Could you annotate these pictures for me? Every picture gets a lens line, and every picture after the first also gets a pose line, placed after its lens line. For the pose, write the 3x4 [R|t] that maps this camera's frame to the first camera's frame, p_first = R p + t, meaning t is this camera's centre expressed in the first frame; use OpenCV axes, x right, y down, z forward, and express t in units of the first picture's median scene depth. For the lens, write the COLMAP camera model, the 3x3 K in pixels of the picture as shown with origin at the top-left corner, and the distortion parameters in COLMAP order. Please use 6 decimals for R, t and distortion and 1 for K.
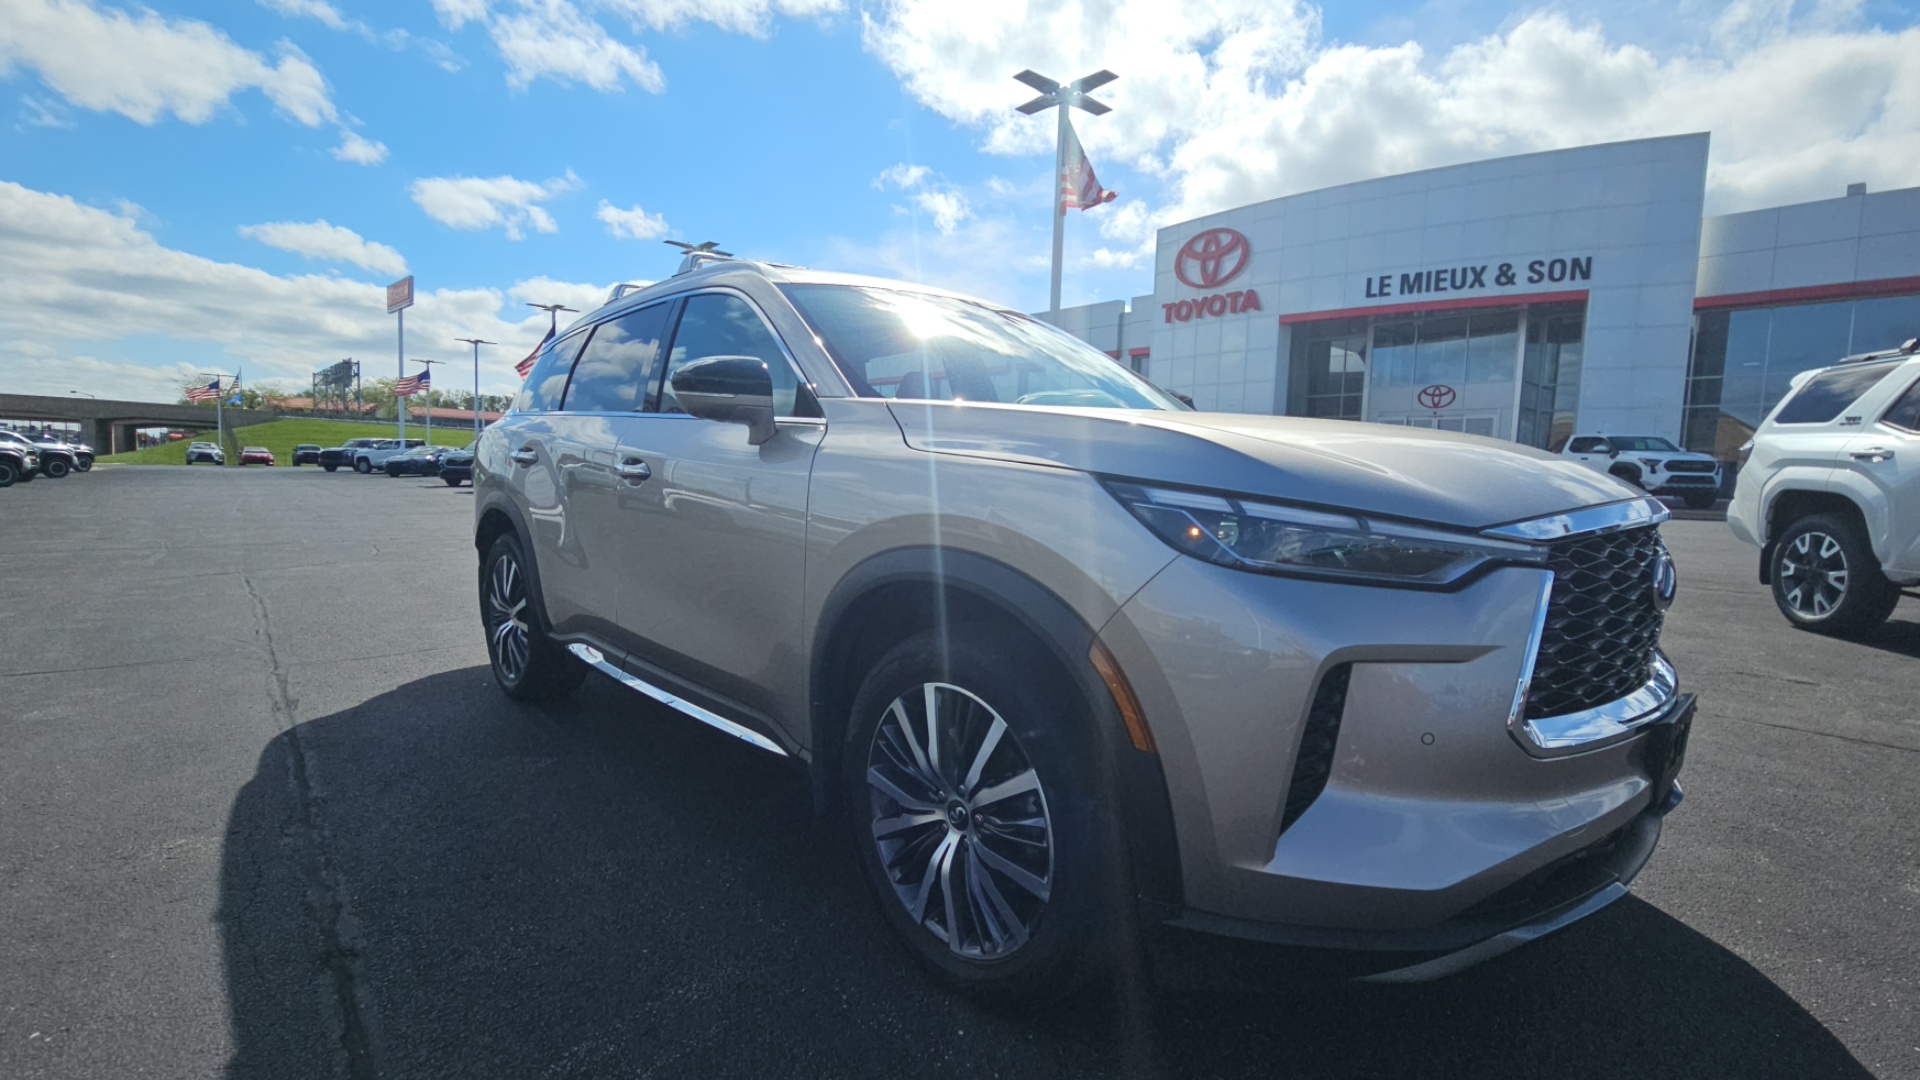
lens RADIAL K [[860.8, 0, 981.5], [0, 860.8, 543.8], [0, 0, 1]] dist [0.009446, -0.008017]
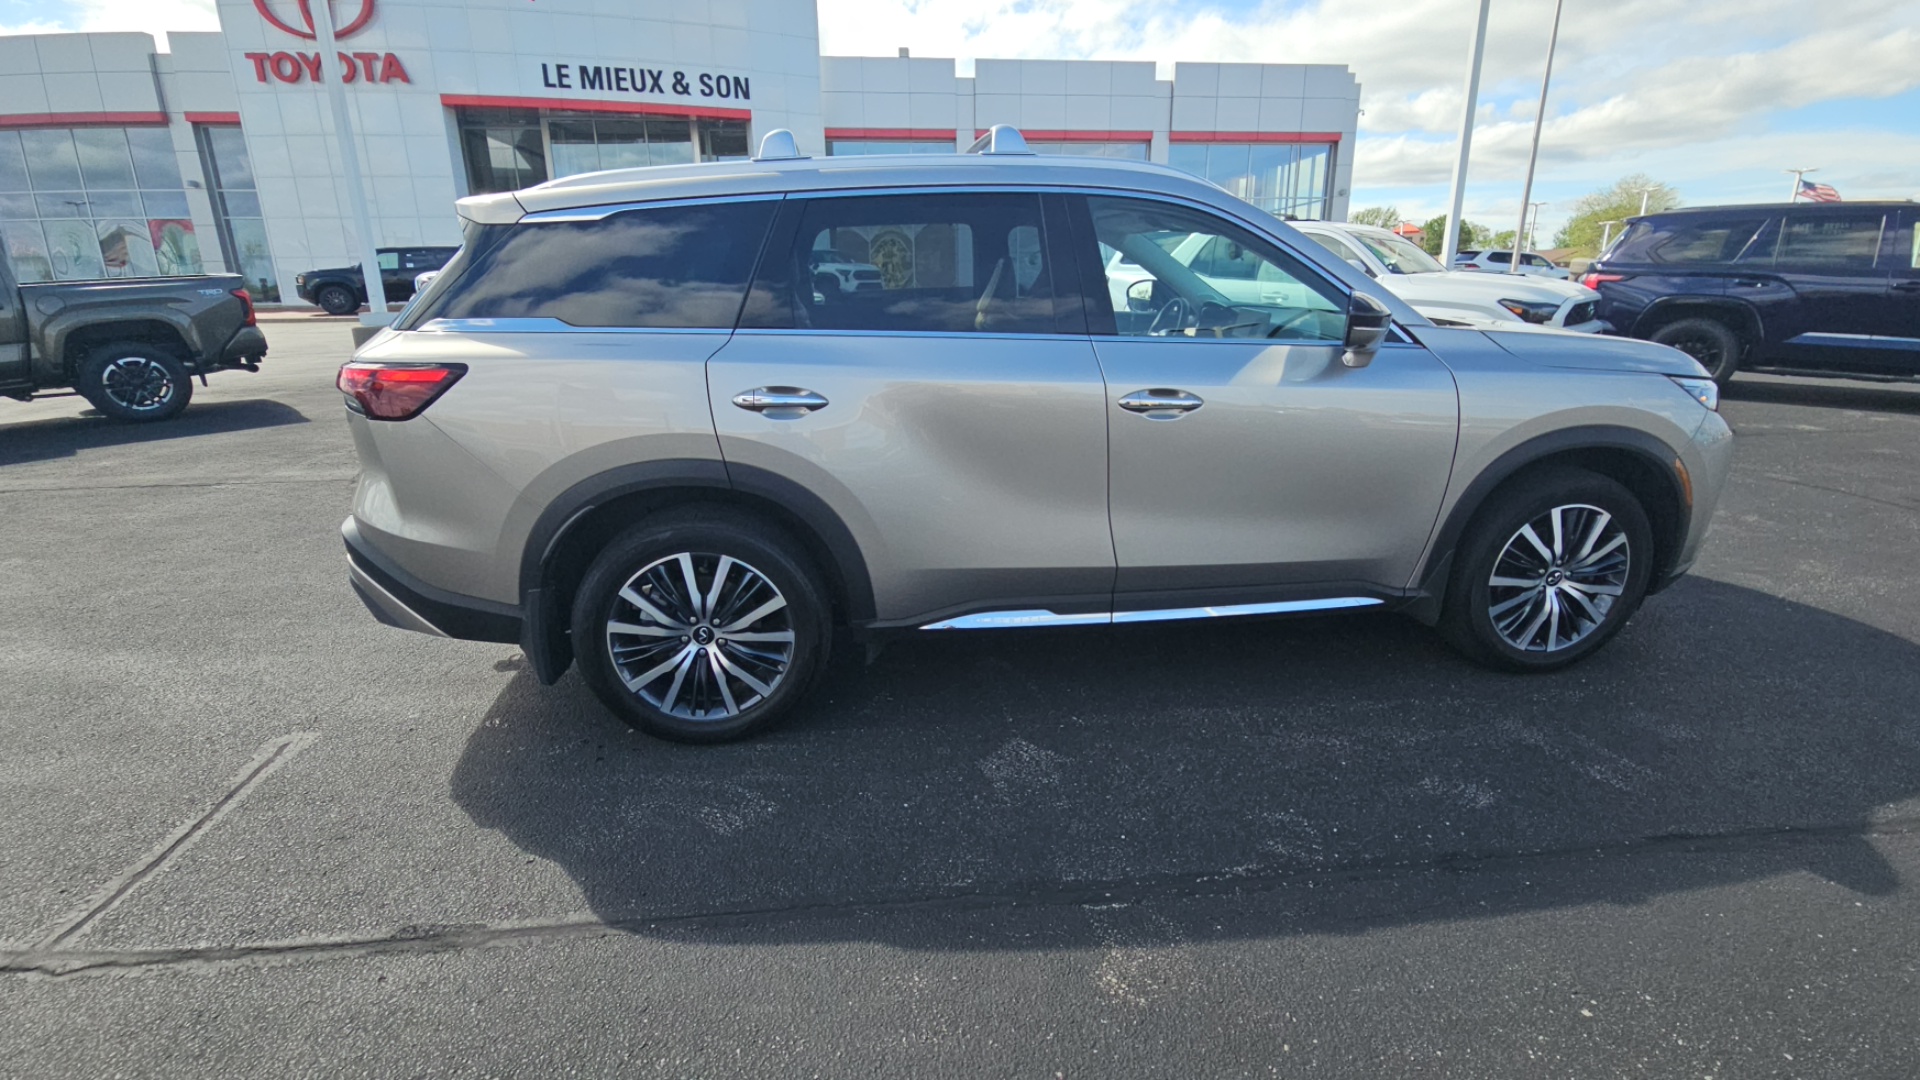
lens RADIAL K [[860.8, 0, 981.5], [0, 860.8, 543.8], [0, 0, 1]] dist [0.009446, -0.008017]
pose [[0.575993, -0.268209, 0.772202, -0.131226], [0.092864, 0.959996, 0.264167, -0.020644], [-0.812162, -0.080448, 0.577858, 0.061440]]
